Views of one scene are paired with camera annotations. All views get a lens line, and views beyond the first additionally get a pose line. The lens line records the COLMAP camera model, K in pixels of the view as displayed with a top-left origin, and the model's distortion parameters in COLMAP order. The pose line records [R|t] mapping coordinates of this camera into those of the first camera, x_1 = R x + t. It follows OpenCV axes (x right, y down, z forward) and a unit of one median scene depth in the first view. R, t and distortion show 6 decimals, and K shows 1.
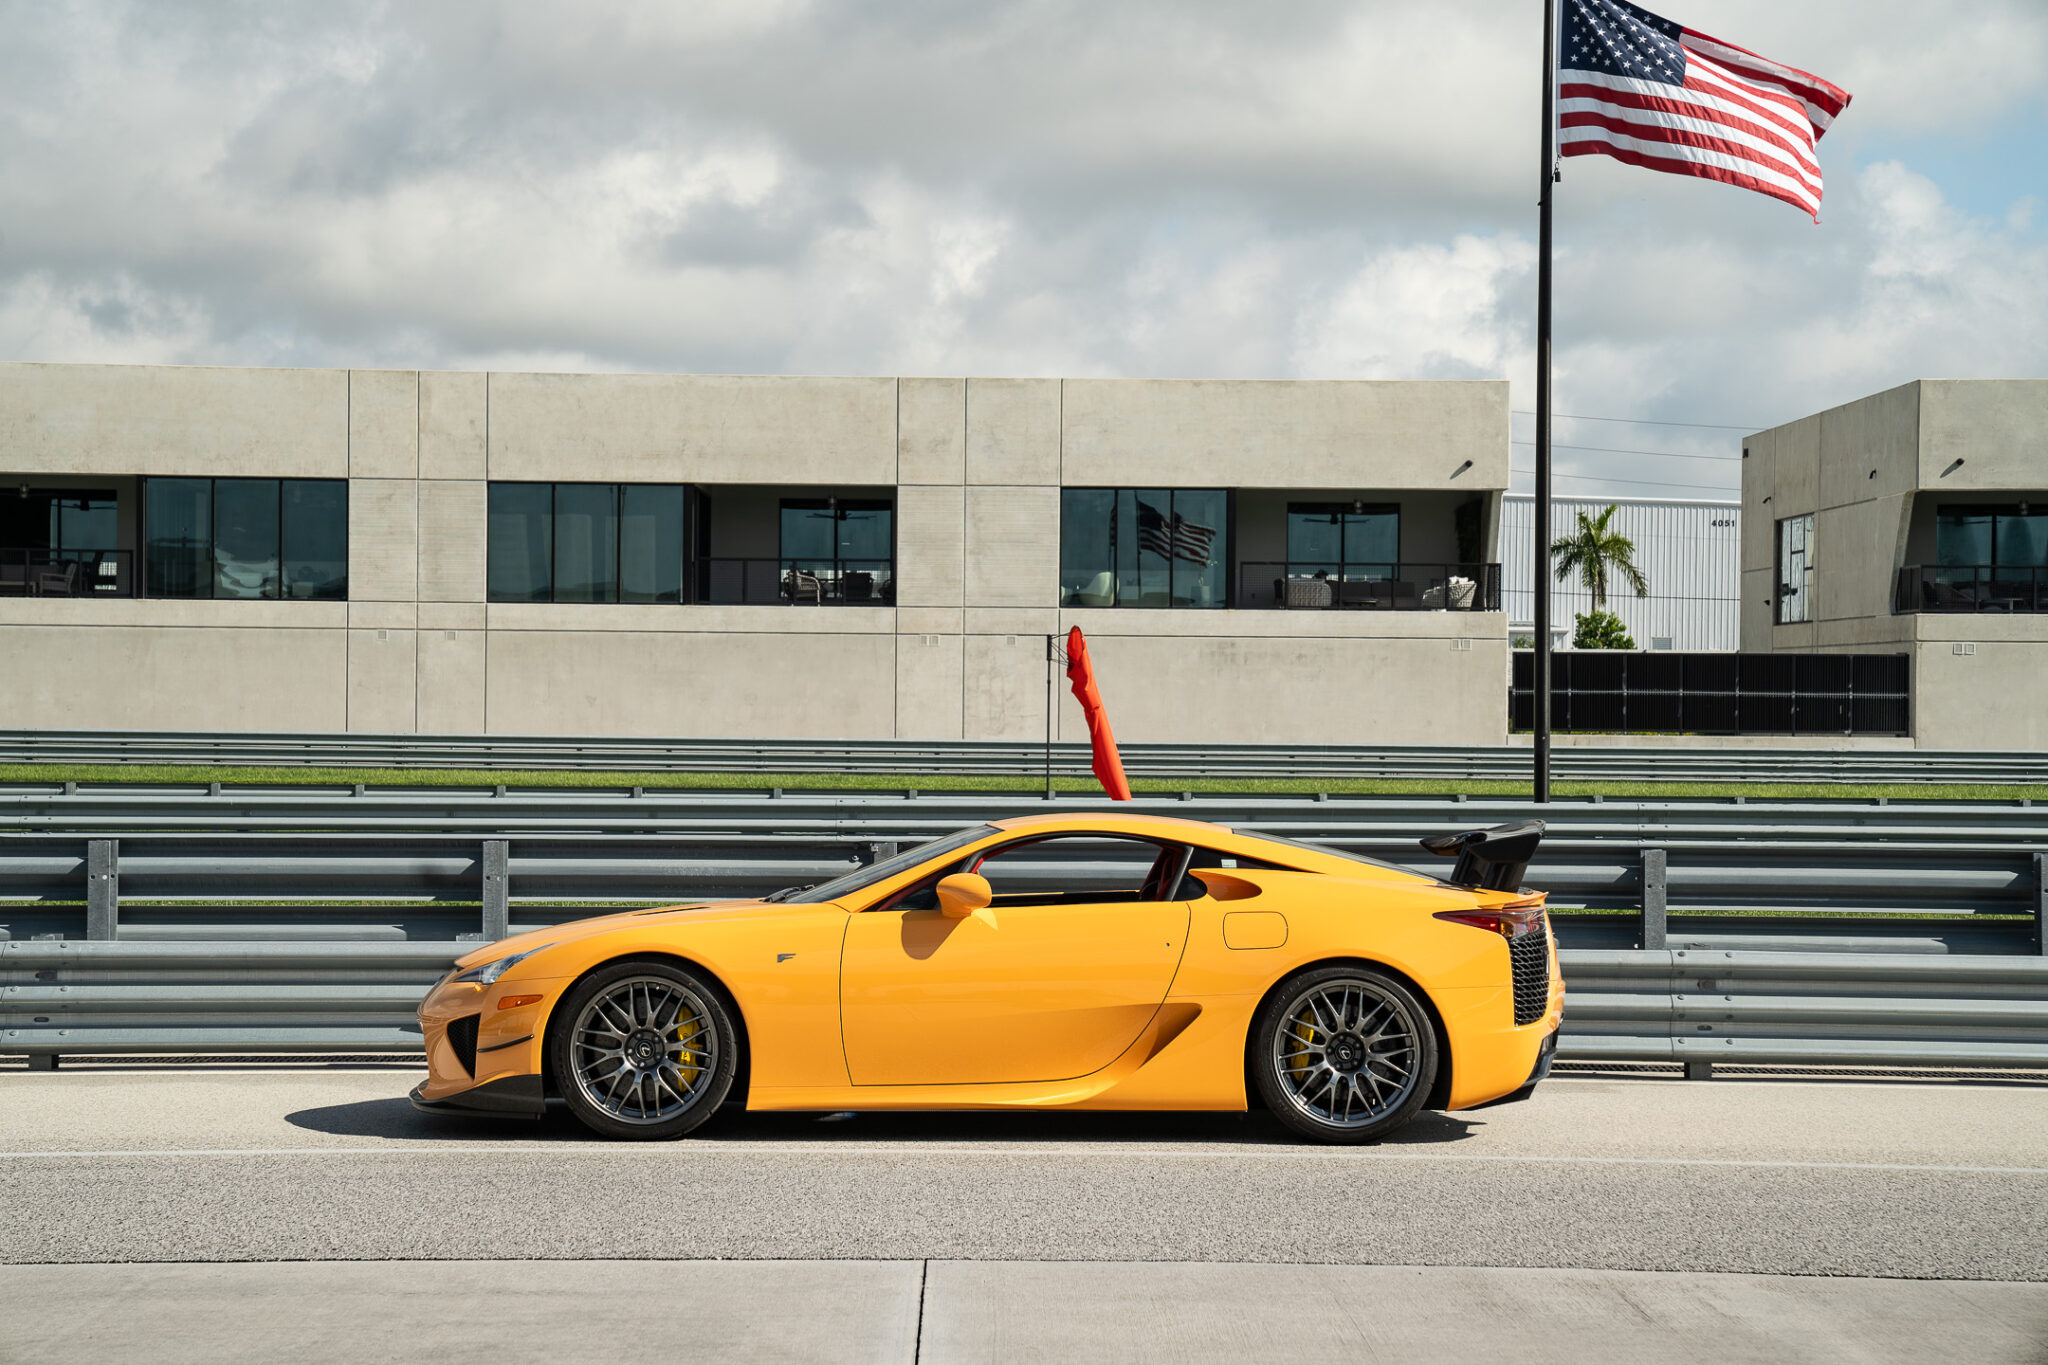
lens RADIAL K [[4108.5, 0, 1014.7], [0, 4108.5, 680.2], [0, 0, 1]] dist [0.368075, 0.000000]
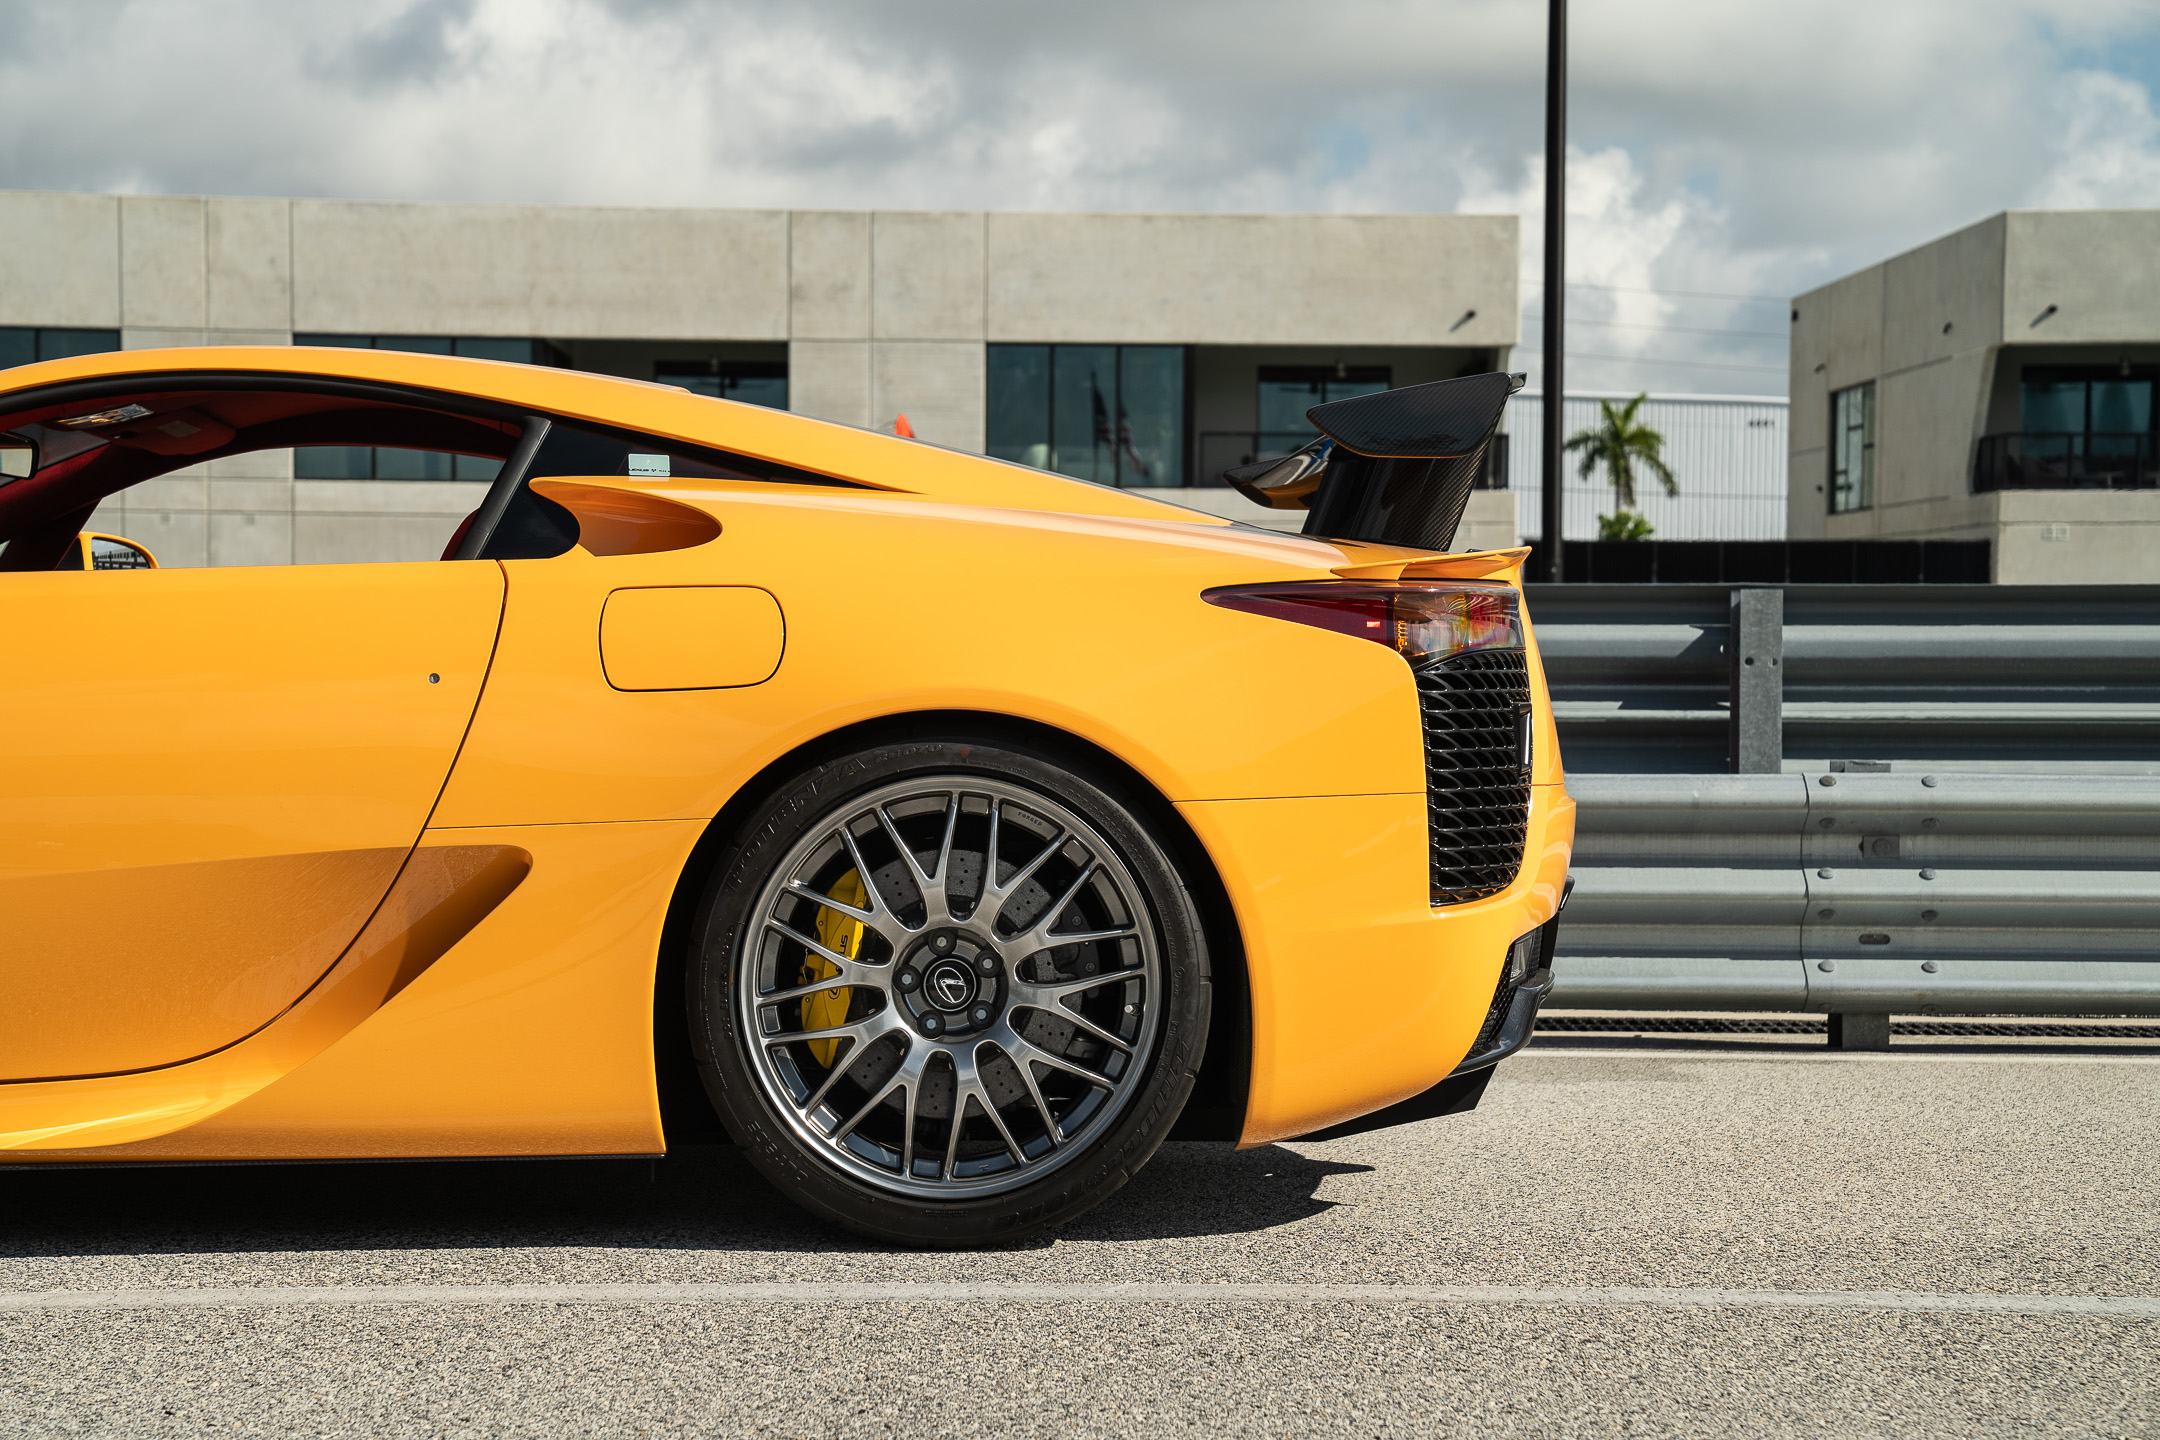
lens RADIAL K [[4333.2, 0, 1081.3], [0, 4333.2, 735.1], [0, 0, 1]] dist [0.368075, 0.000000]
pose [[0.999850, -0.002485, 0.017161, 0.063666], [0.002057, 0.999687, 0.024930, 0.044946], [-0.017217, -0.024891, 0.999542, 0.474840]]
